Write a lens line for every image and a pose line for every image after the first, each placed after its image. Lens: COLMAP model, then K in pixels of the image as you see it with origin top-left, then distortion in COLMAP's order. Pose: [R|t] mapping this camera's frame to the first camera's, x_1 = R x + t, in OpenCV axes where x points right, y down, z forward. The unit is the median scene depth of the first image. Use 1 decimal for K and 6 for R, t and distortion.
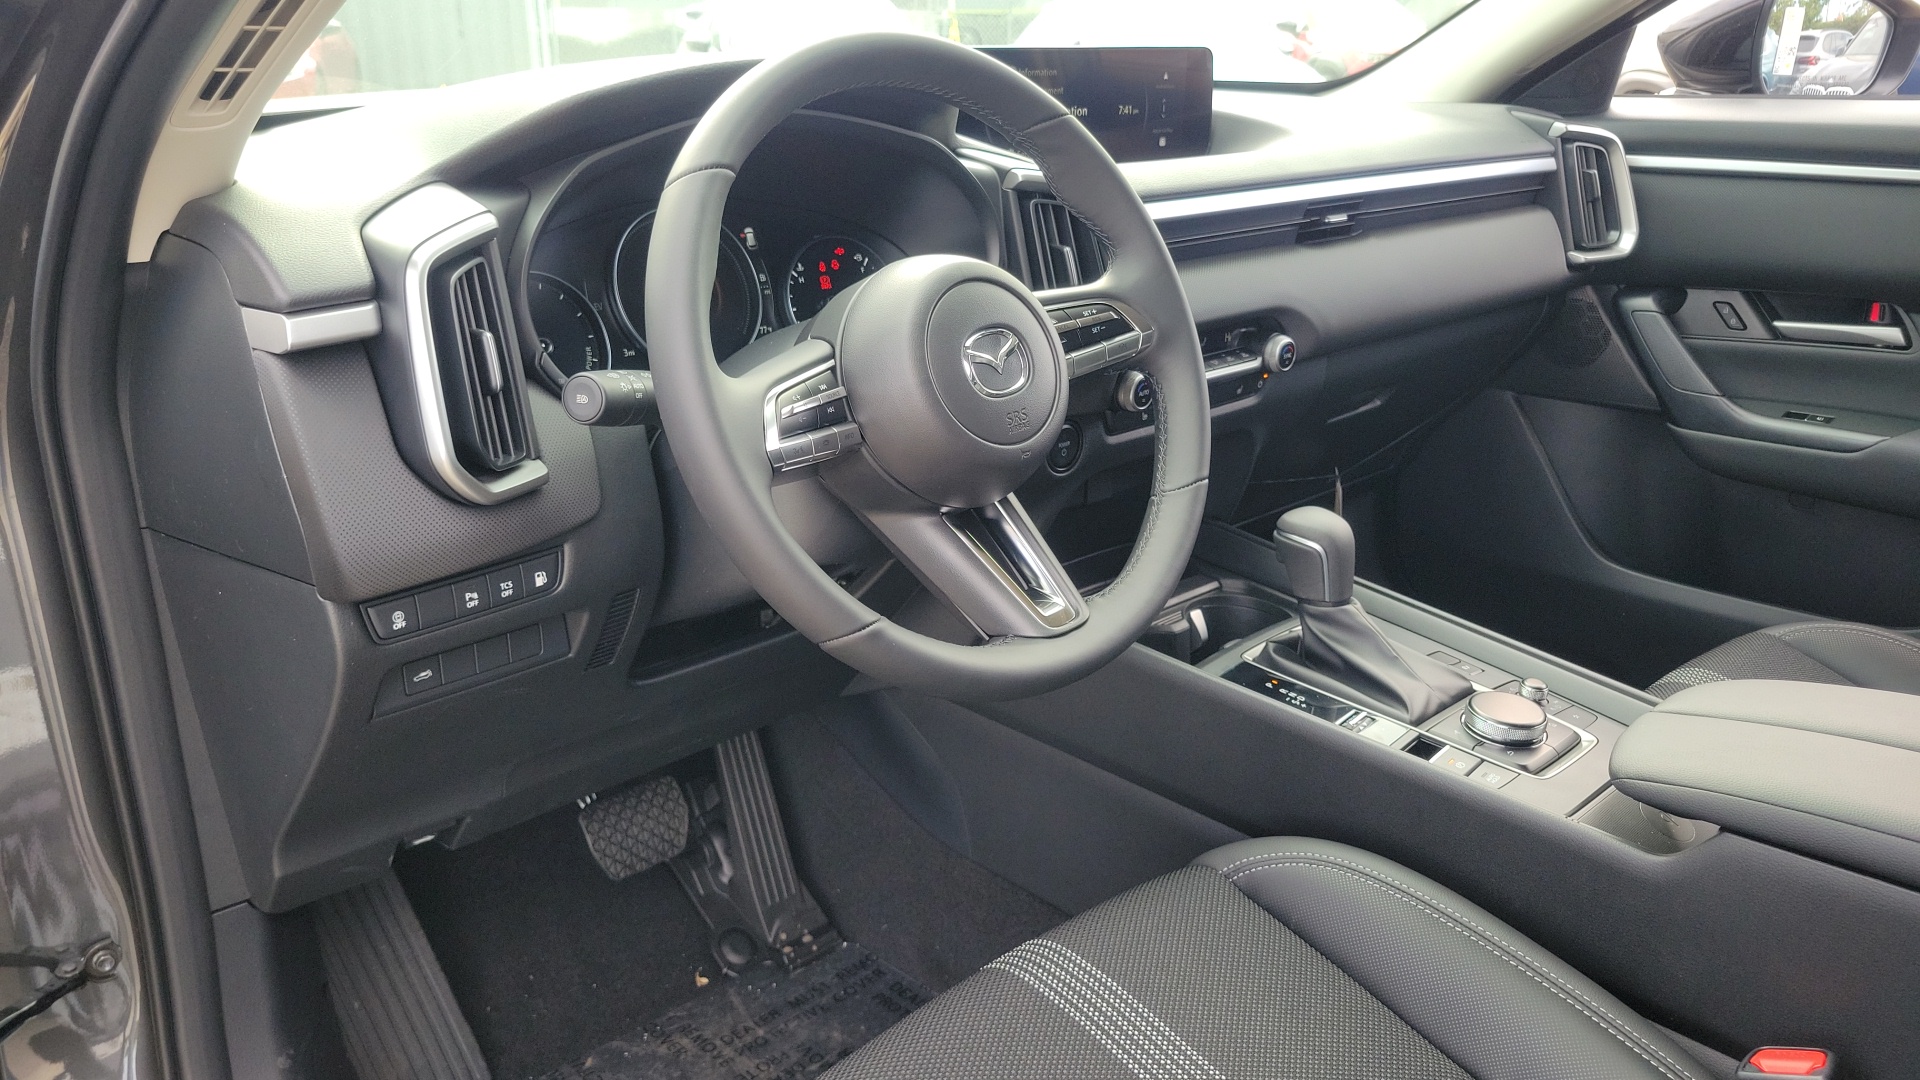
lens RADIAL K [[1461.9, 0, 951.3], [0, 1461.9, 541.2], [0, 0, 1]] dist [0.010306, -0.004923]
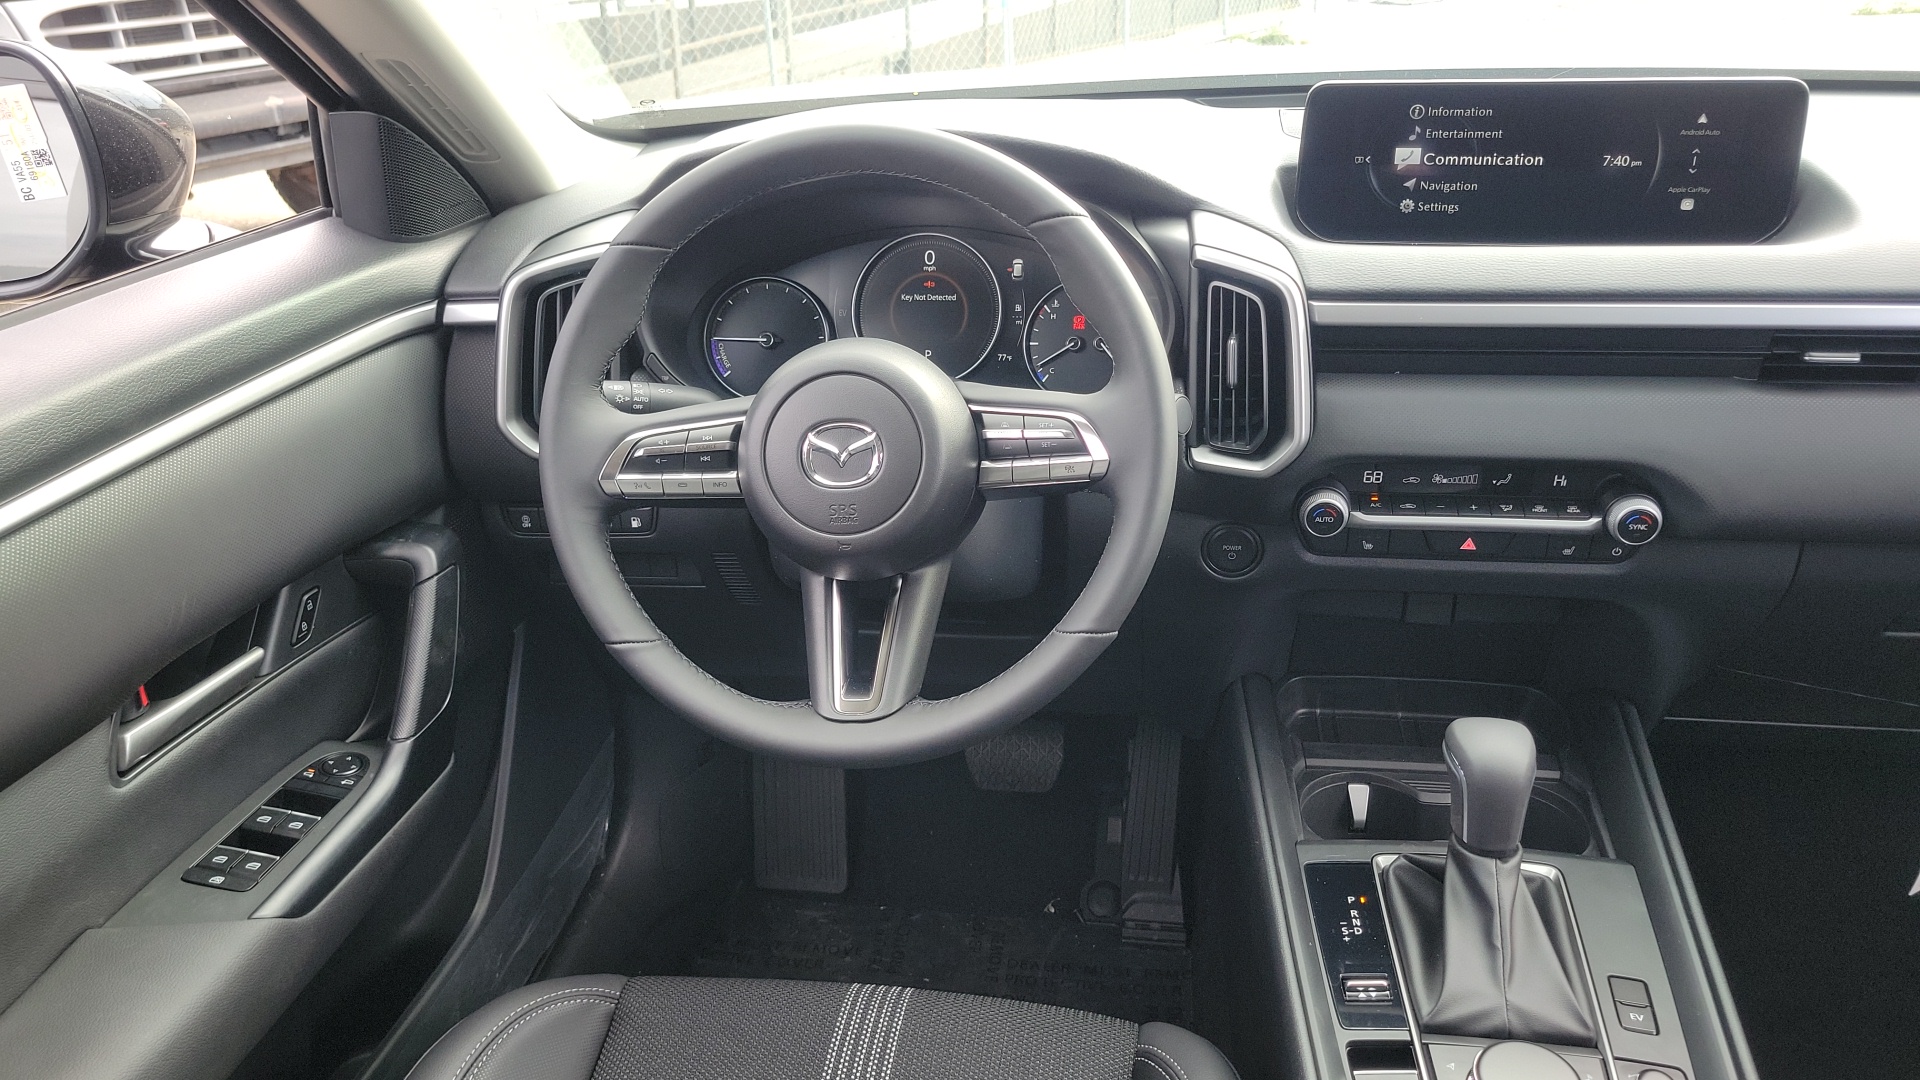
lens RADIAL K [[1448.5, 0, 948.9], [0, 1448.5, 538.4], [0, 0, 1]] dist [0.034443, -0.004760]
pose [[0.610305, 0.304814, -0.731174, 0.552862], [-0.227541, 0.951564, 0.206764, -0.192289], [0.758783, 0.040183, 0.650102, 0.247835]]
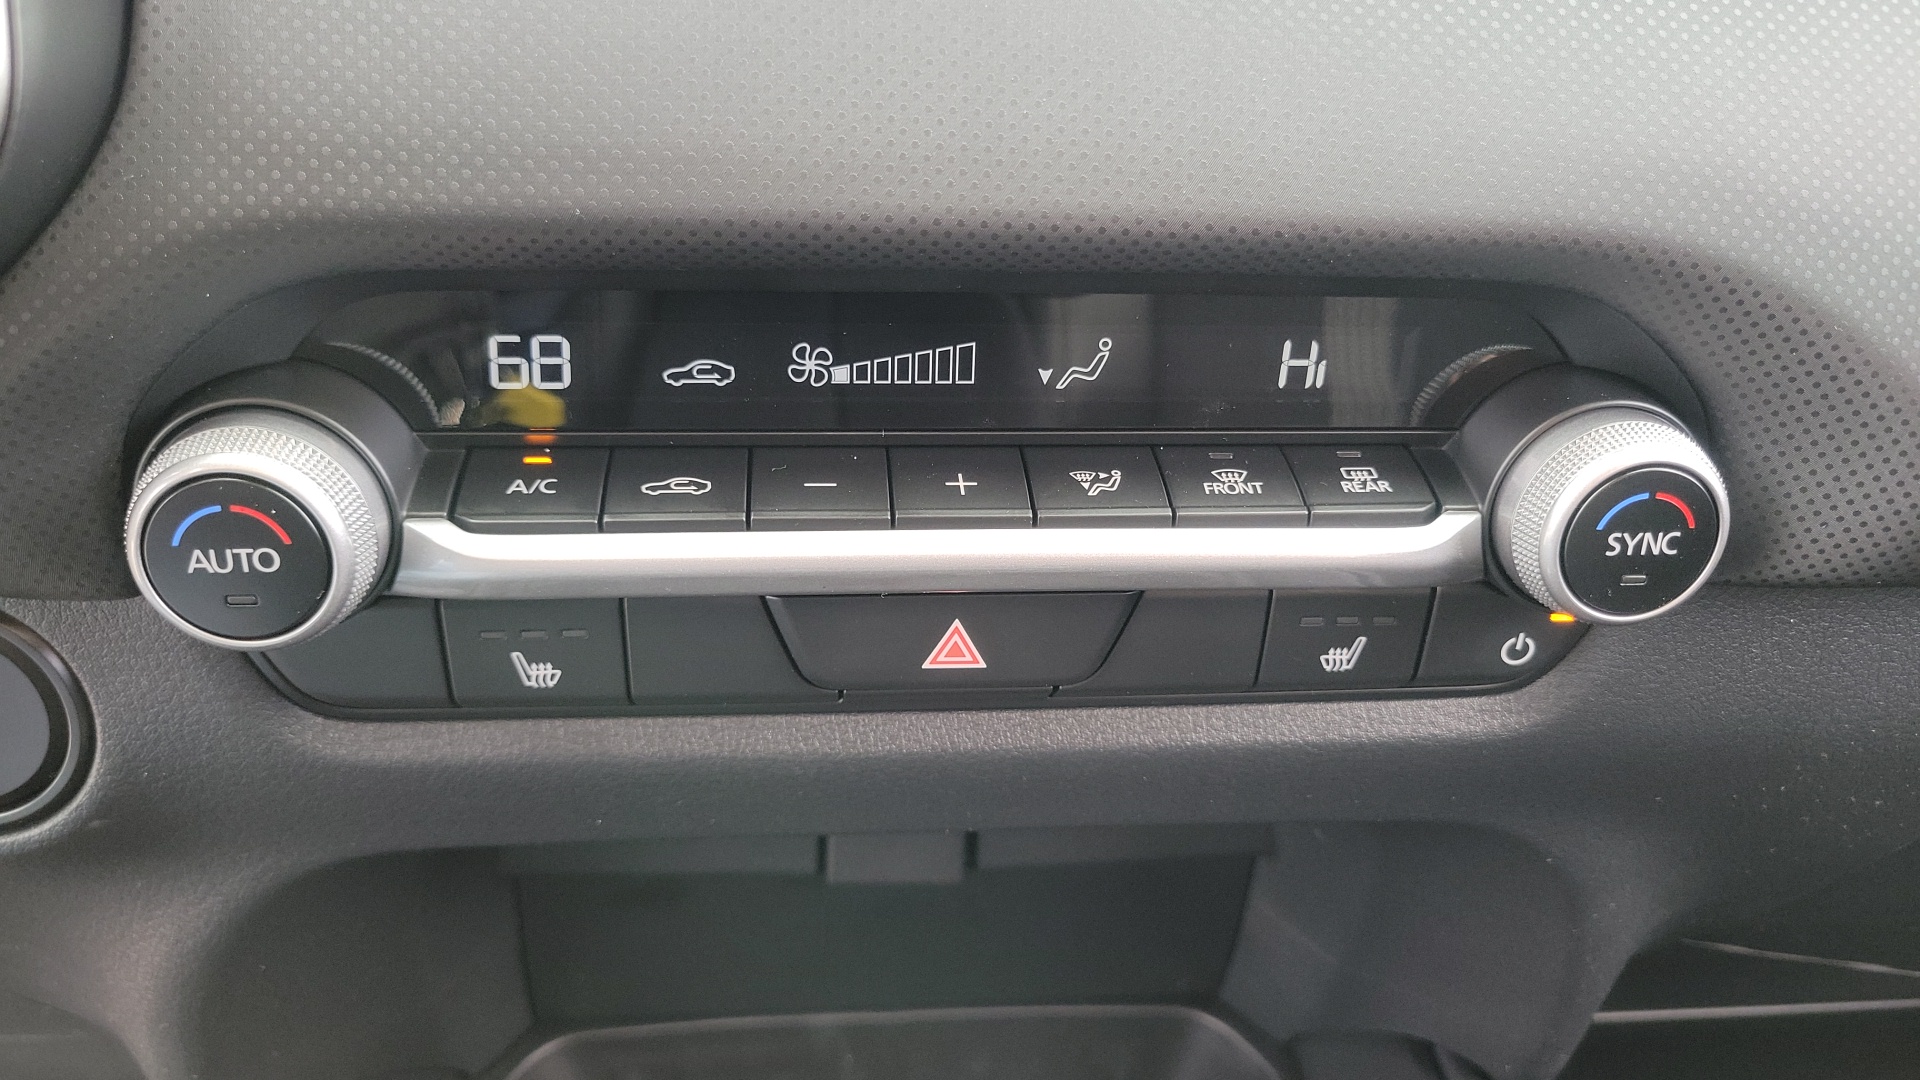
lens RADIAL K [[1461.9, 0, 951.3], [0, 1461.9, 541.2], [0, 0, 1]] dist [0.010306, -0.004923]
pose [[0.786798, 0.249751, -0.564423, 0.257933], [-0.231233, 0.967148, 0.105618, -0.124529], [0.572259, 0.047413, 0.818701, 0.806800]]
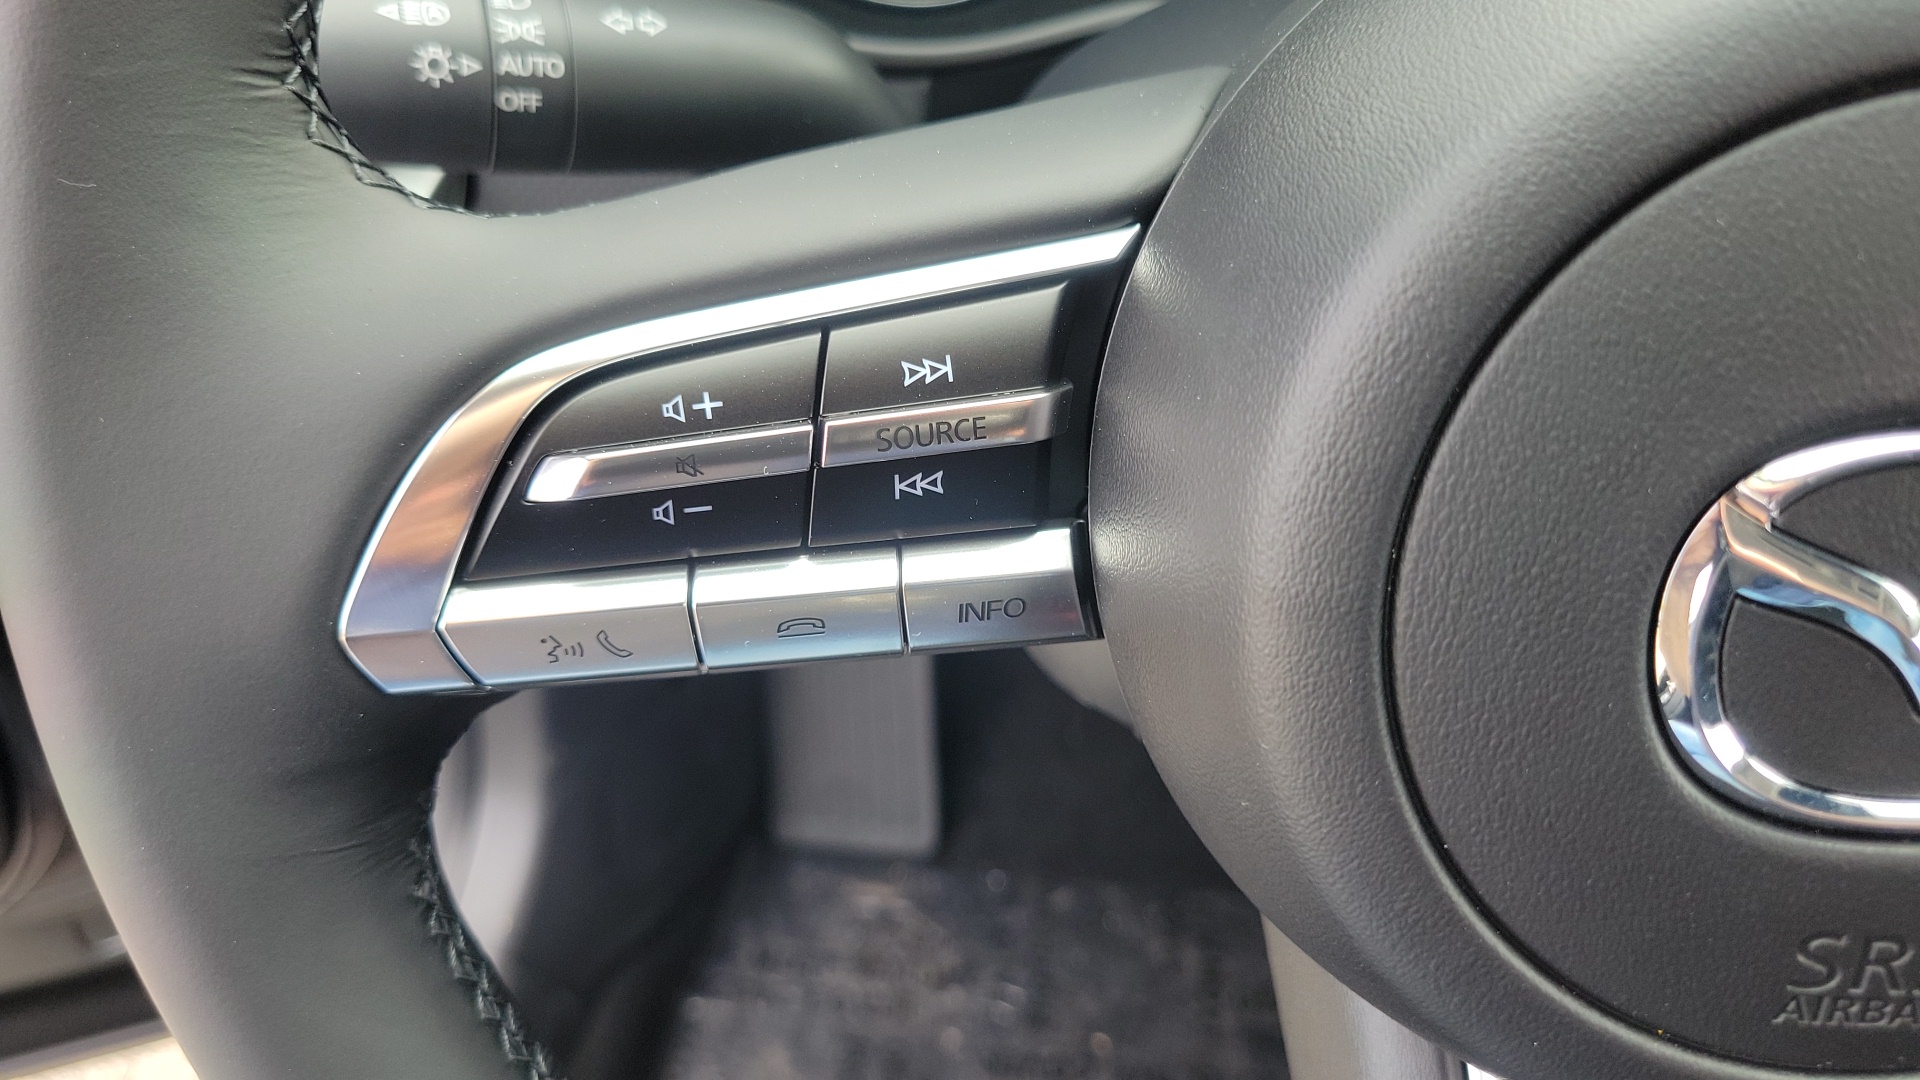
lens RADIAL K [[1461.9, 0, 951.3], [0, 1461.9, 541.2], [0, 0, 1]] dist [0.010306, -0.004923]
pose [[0.652276, 0.515967, -0.555260, 0.027302], [-0.249047, 0.837768, 0.485922, -0.116467], [0.715899, -0.178670, 0.674956, 0.529008]]
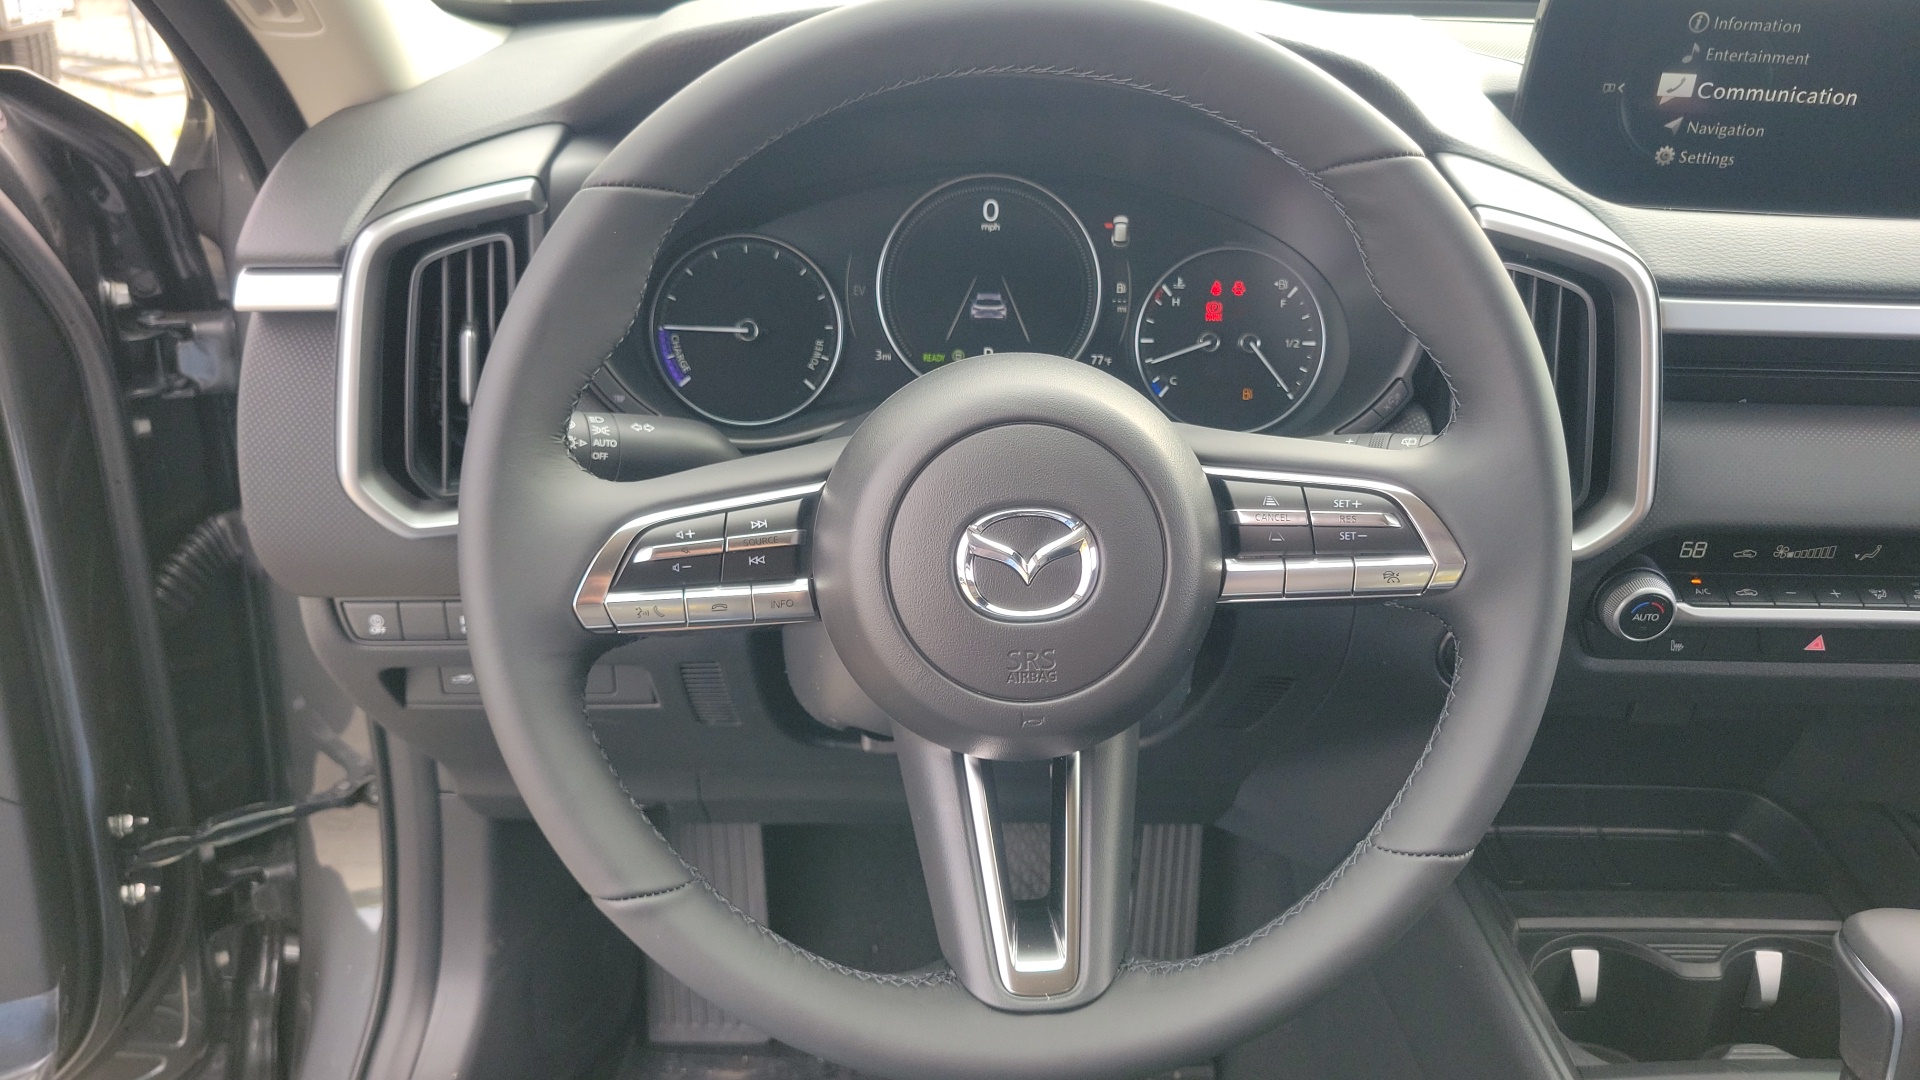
lens RADIAL K [[1461.9, 0, 951.3], [0, 1461.9, 541.2], [0, 0, 1]] dist [0.010306, -0.004923]
pose [[0.737302, 0.322458, -0.593639, 0.234405], [-0.251377, 0.946584, 0.201963, -0.158311], [0.627054, 0.000319, 0.778976, 0.328681]]
